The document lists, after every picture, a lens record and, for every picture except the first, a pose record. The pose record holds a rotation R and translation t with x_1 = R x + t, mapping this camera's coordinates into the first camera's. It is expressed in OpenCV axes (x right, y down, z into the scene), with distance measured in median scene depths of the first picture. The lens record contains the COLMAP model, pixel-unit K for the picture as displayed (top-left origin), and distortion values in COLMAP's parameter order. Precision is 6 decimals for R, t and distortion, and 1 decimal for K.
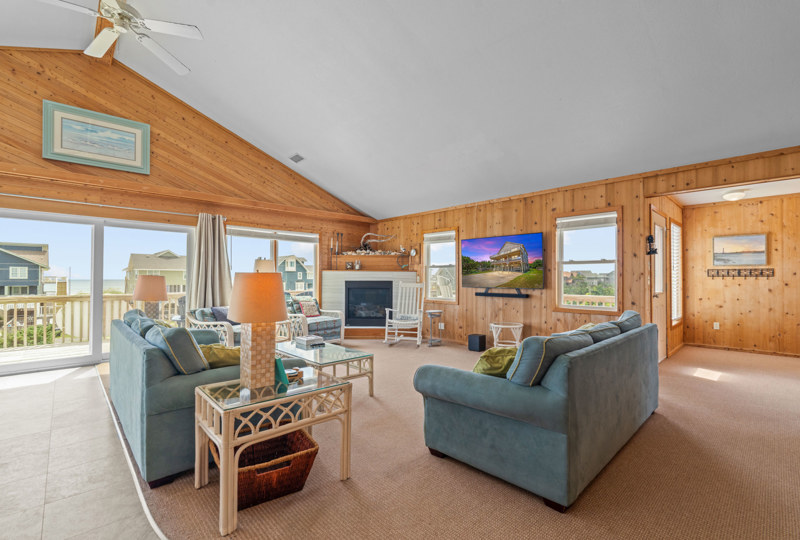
lens RADIAL K [[355.0, 0, 400.0], [0, 355.0, 270.0], [0, 0, 1]] dist [-0.000275, -0.000019]
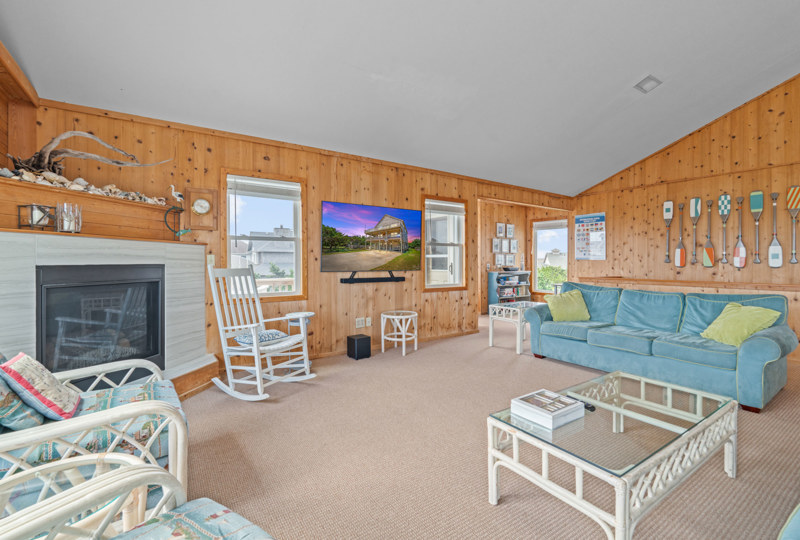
lens RADIAL K [[359.5, 0, 400.0], [0, 359.5, 270.0], [0, 0, 1]] dist [-0.001237, -0.000107]
pose [[0.169039, -0.022957, 0.985342, -0.501085], [-0.018412, 0.999481, 0.026445, 0.025377], [-0.985437, -0.022613, 0.168529, 0.793548]]
